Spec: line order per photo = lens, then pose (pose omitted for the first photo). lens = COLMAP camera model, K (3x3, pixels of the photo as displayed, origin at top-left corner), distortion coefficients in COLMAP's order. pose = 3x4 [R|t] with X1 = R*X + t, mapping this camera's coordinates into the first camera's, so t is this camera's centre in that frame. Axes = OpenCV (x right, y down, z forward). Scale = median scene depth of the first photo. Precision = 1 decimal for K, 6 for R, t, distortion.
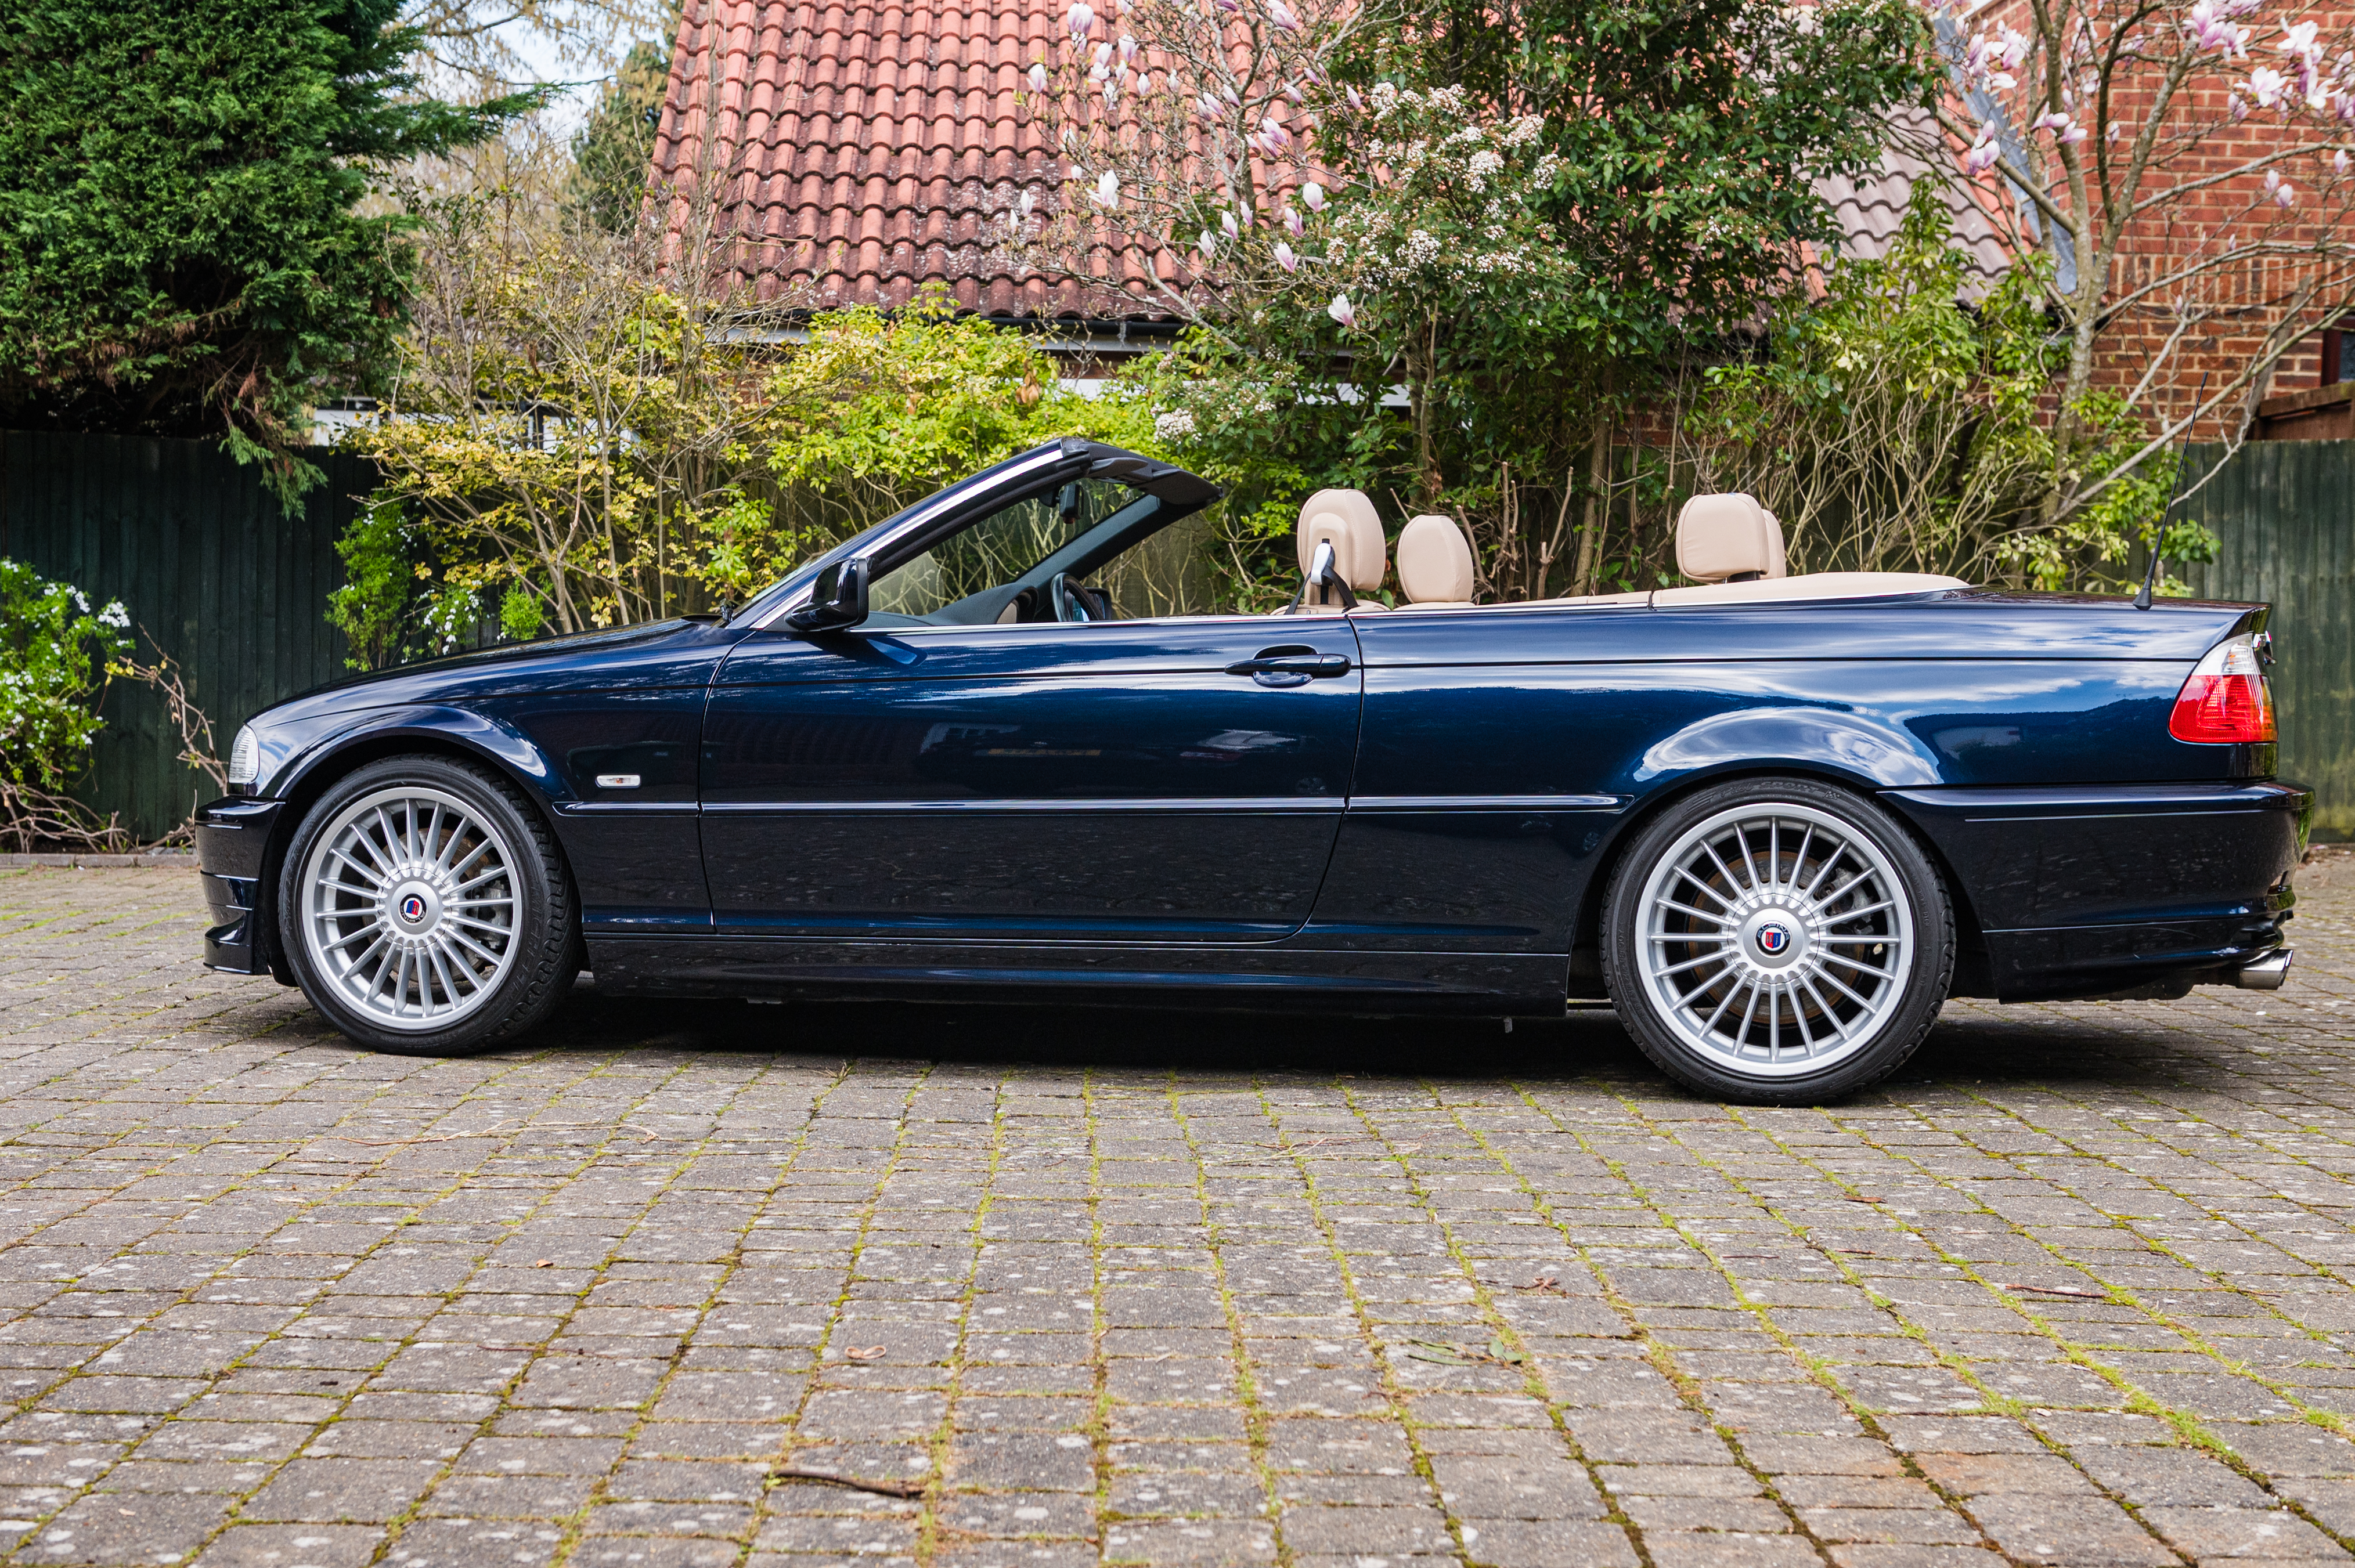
lens RADIAL K [[2940.5, 0, 1176.4], [0, 2940.5, 789.7], [0, 0, 1]] dist [0.018097, 0.000000]
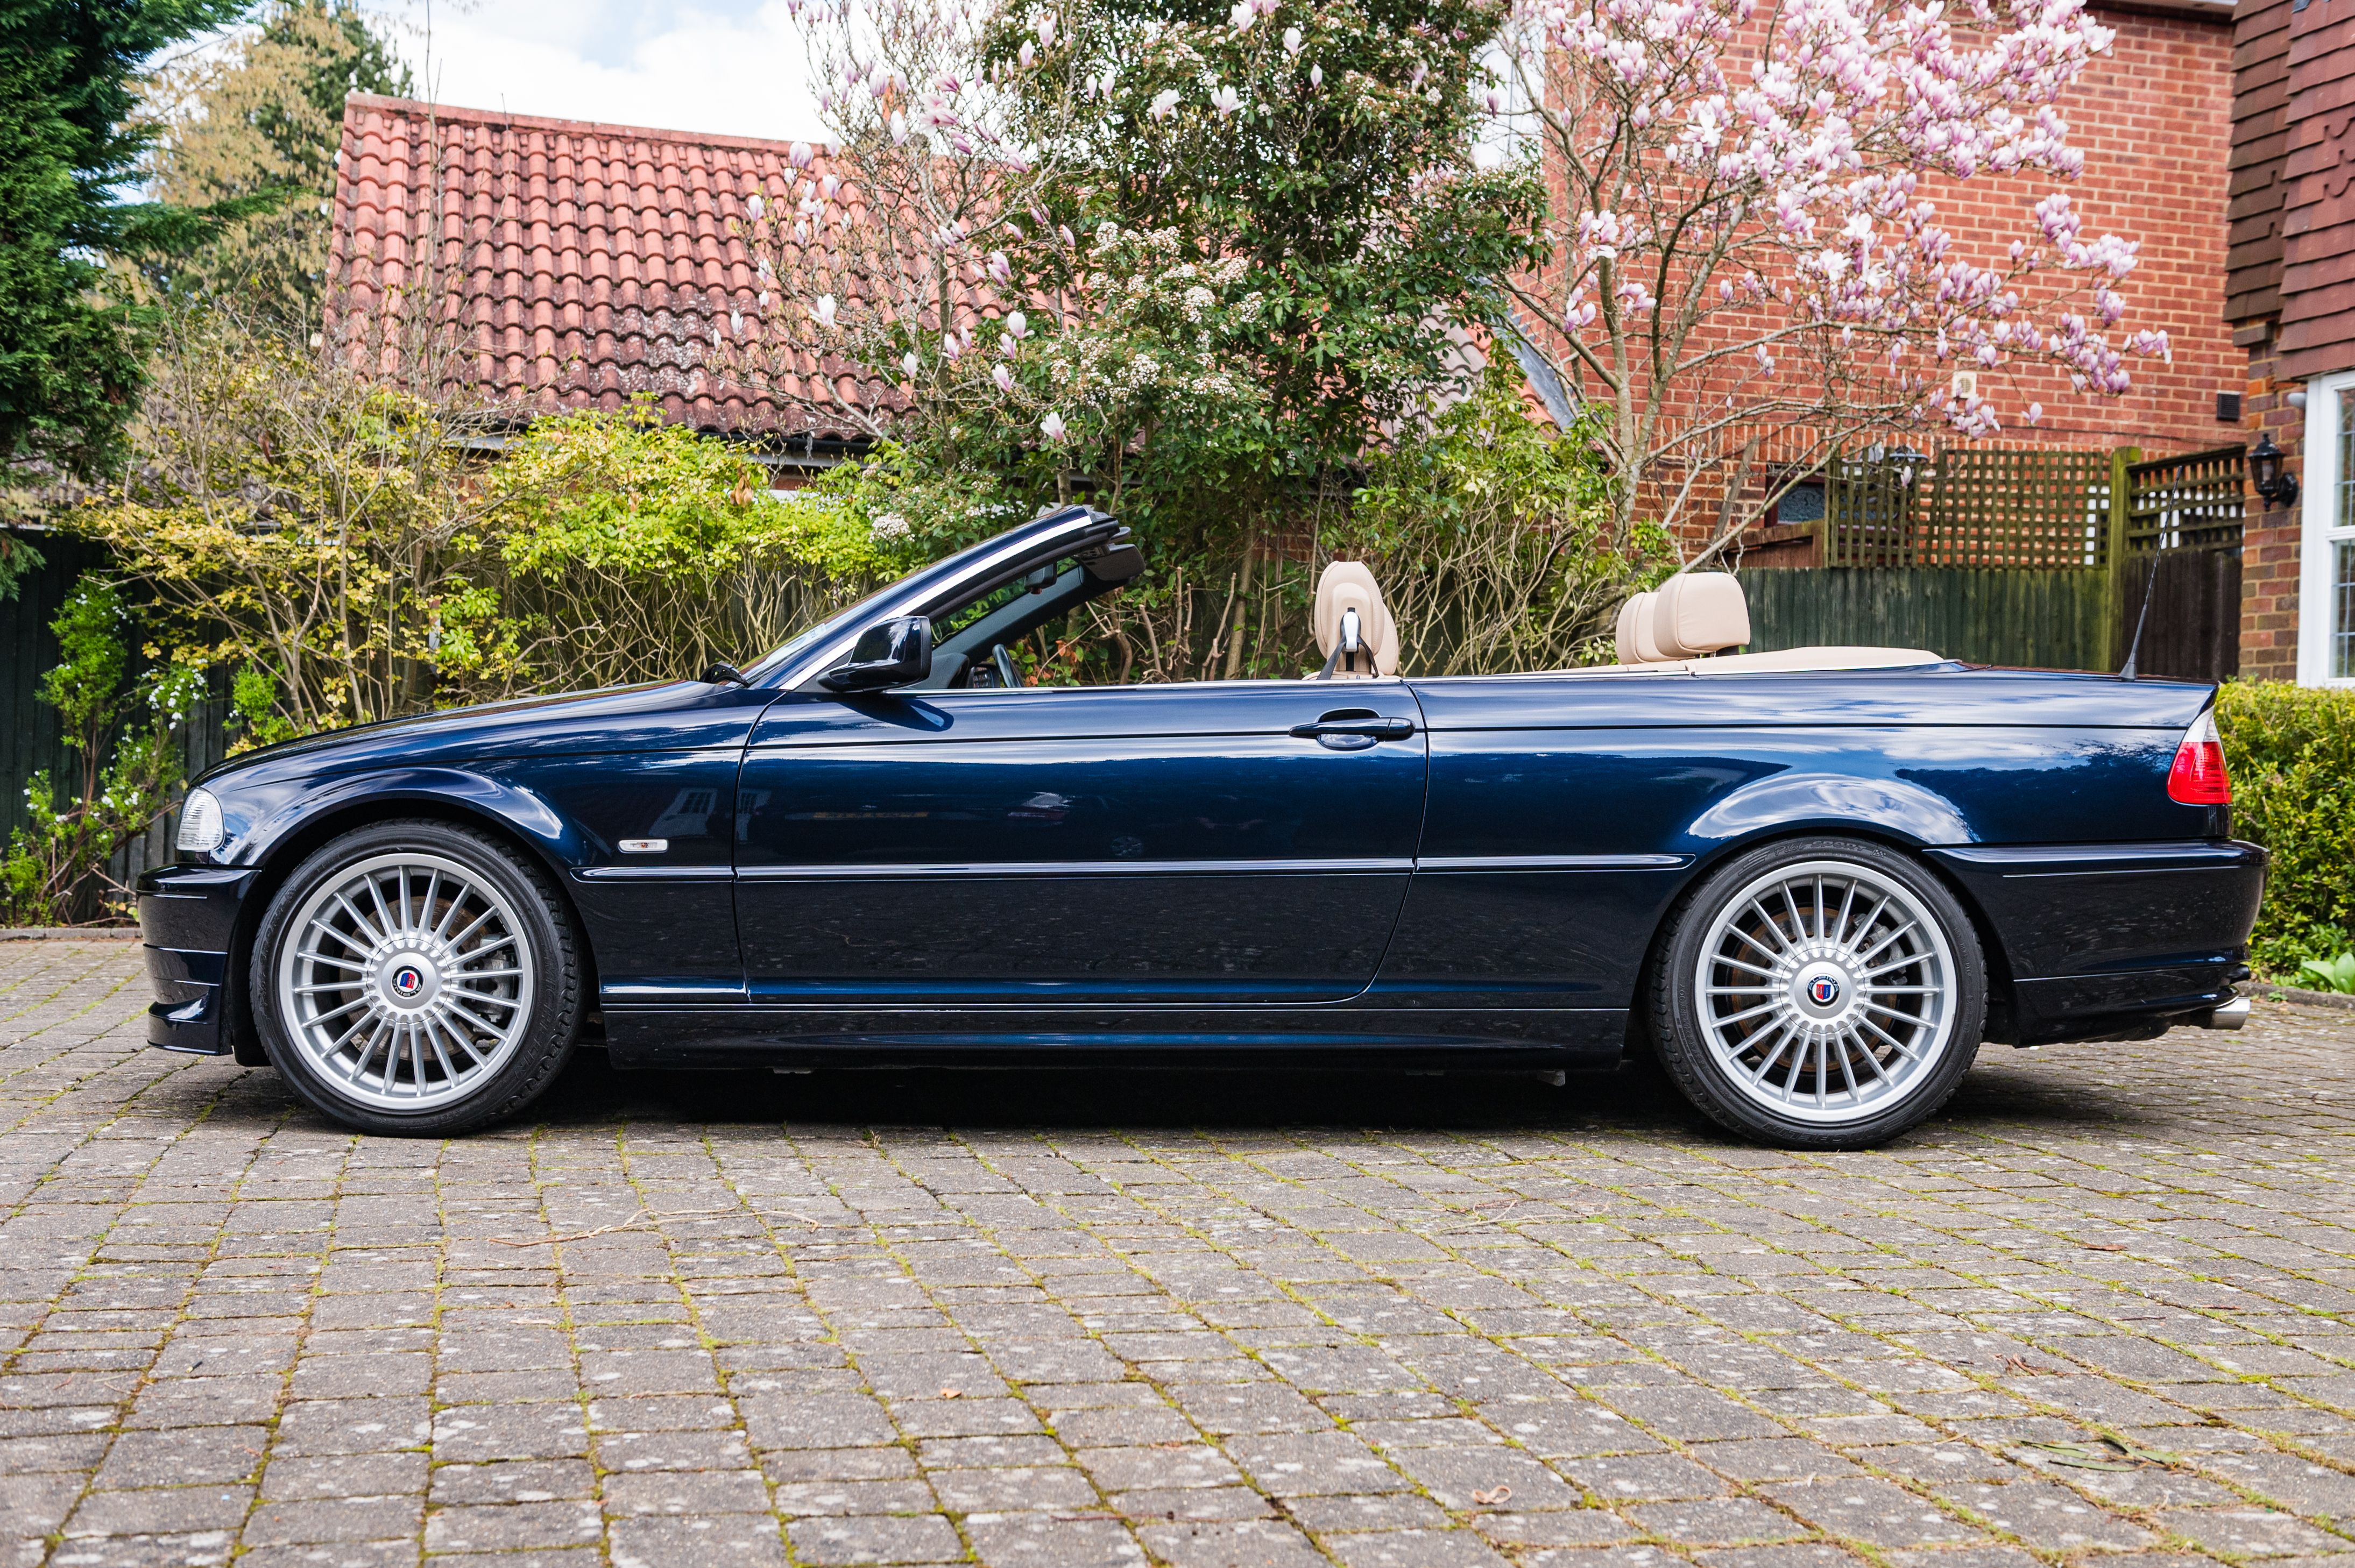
lens RADIAL K [[2466.0, 0, 1177.6], [0, 2466.0, 770.4], [0, 0, 1]] dist [0.000833, 0.000000]
pose [[0.975520, 0.003430, 0.219884, -0.106225], [0.005072, 0.999261, -0.038093, 0.002210], [-0.219852, 0.038276, 0.974782, 0.093794]]
